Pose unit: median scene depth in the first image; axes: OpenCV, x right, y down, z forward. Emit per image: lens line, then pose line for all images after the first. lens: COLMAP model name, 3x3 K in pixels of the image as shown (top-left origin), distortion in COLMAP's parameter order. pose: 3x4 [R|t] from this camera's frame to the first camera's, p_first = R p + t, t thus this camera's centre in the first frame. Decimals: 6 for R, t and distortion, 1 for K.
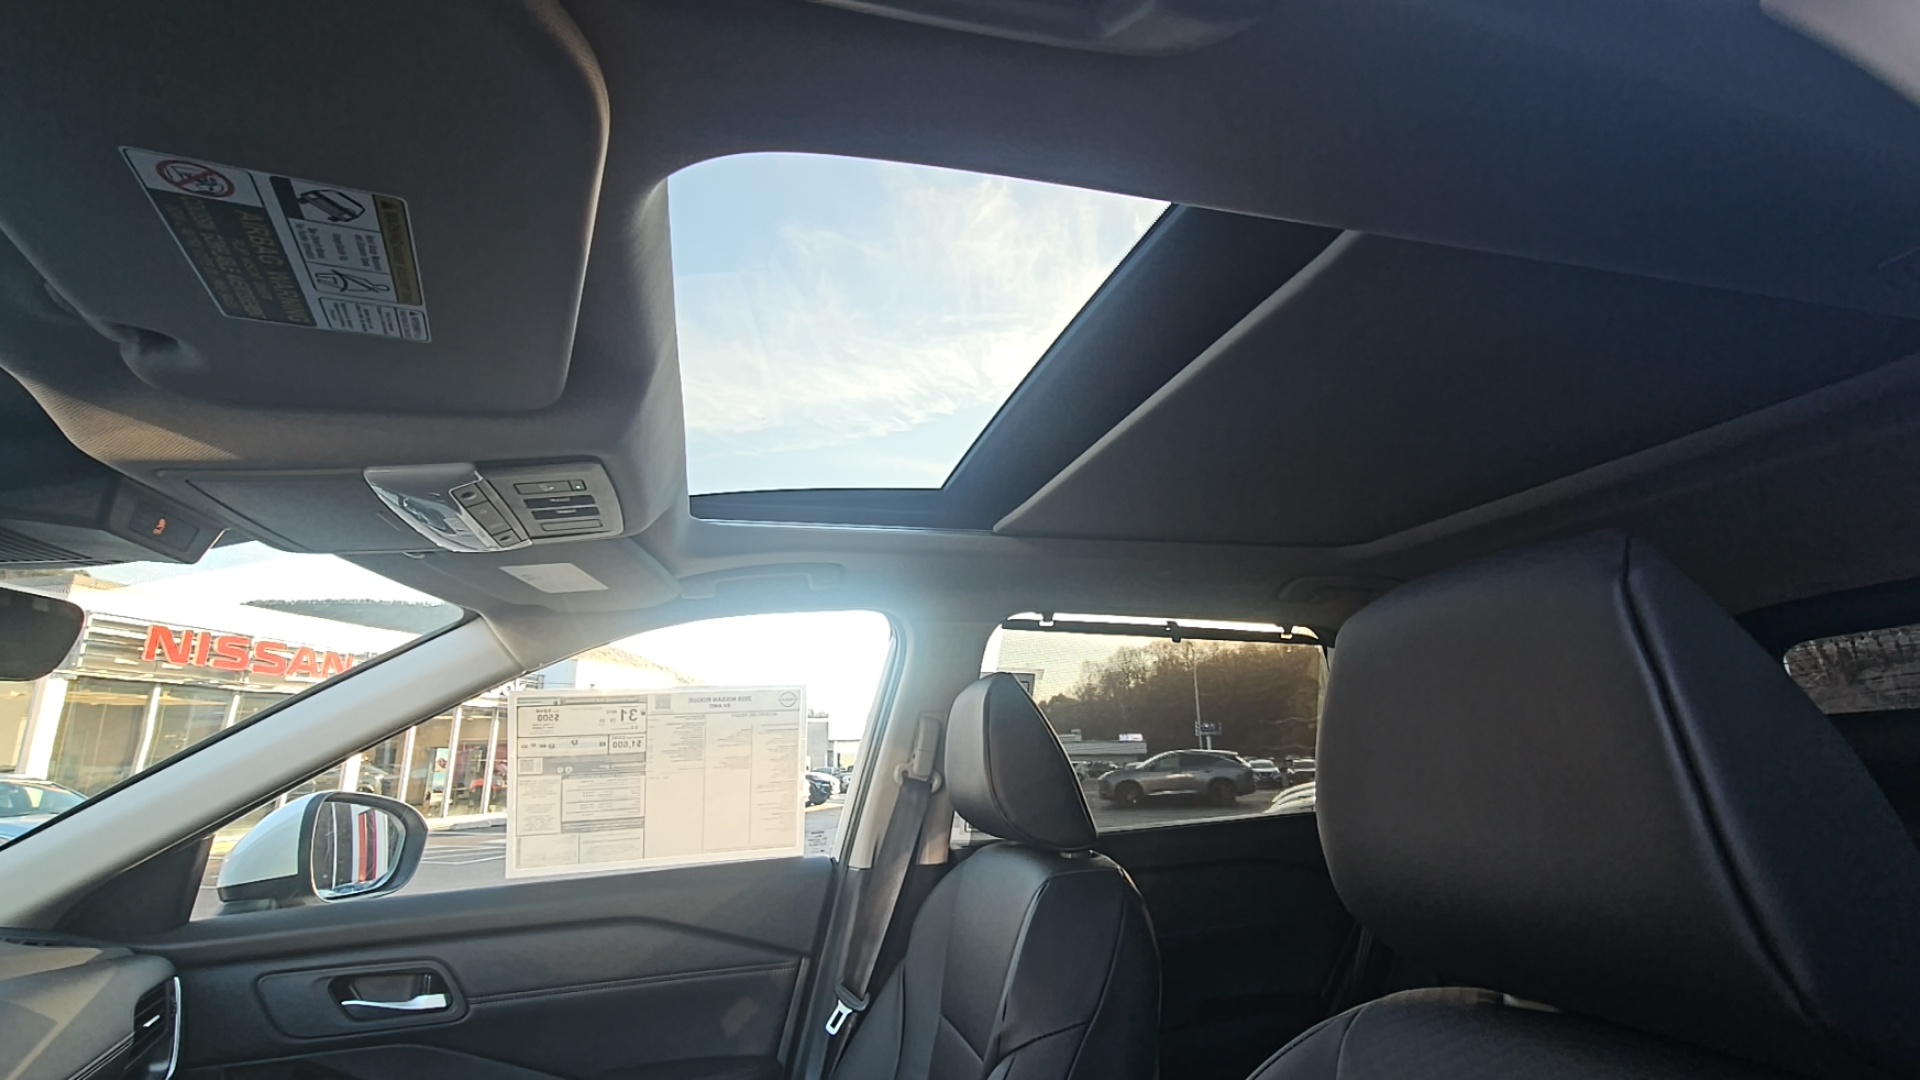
lens RADIAL K [[847.5, 0, 966.7], [0, 847.5, 535.2], [0, 0, 1]] dist [0.002212, 0.000407]
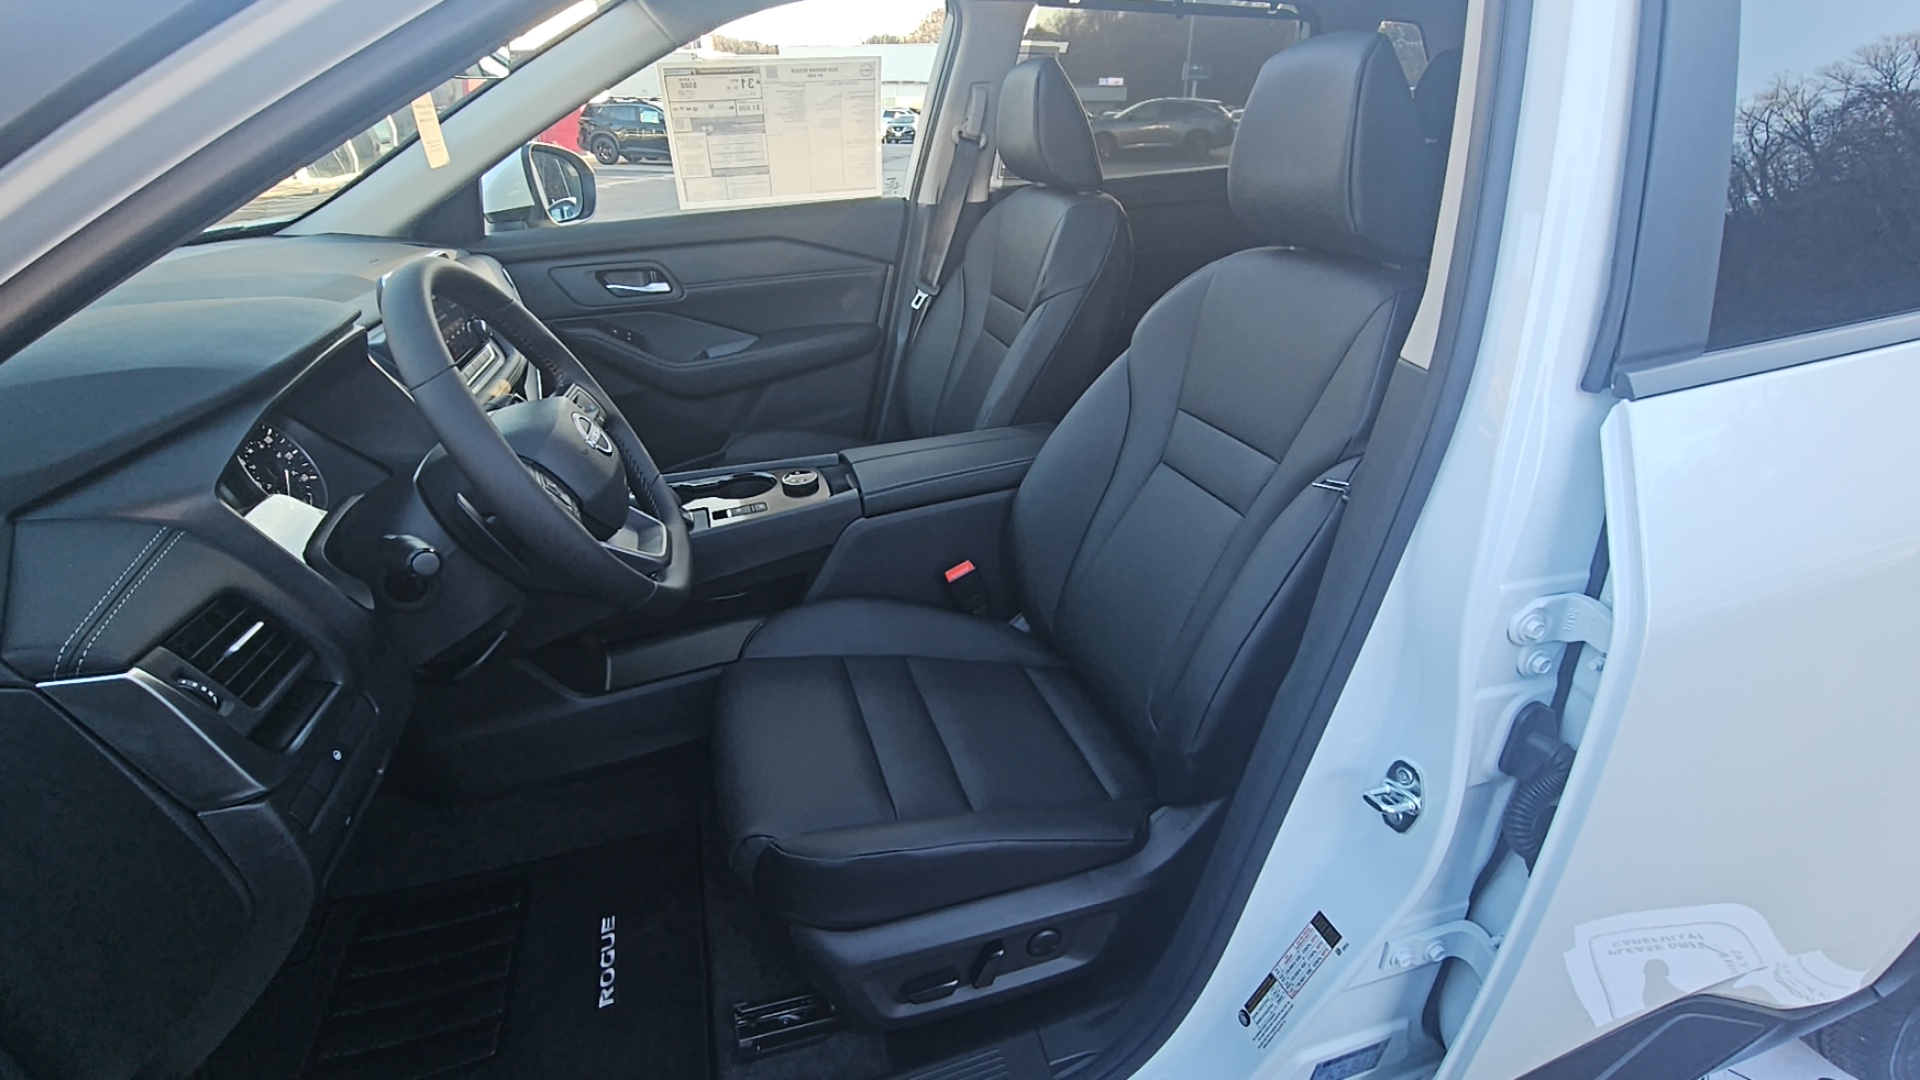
lens RADIAL K [[856.2, 0, 956.7], [0, 856.2, 535.1], [0, 0, 1]] dist [0.011308, -0.008543]
pose [[0.999520, -0.006295, 0.030345, -0.124343], [-0.015366, 0.749682, 0.661620, -0.141638], [-0.026914, -0.661769, 0.749225, -0.441409]]
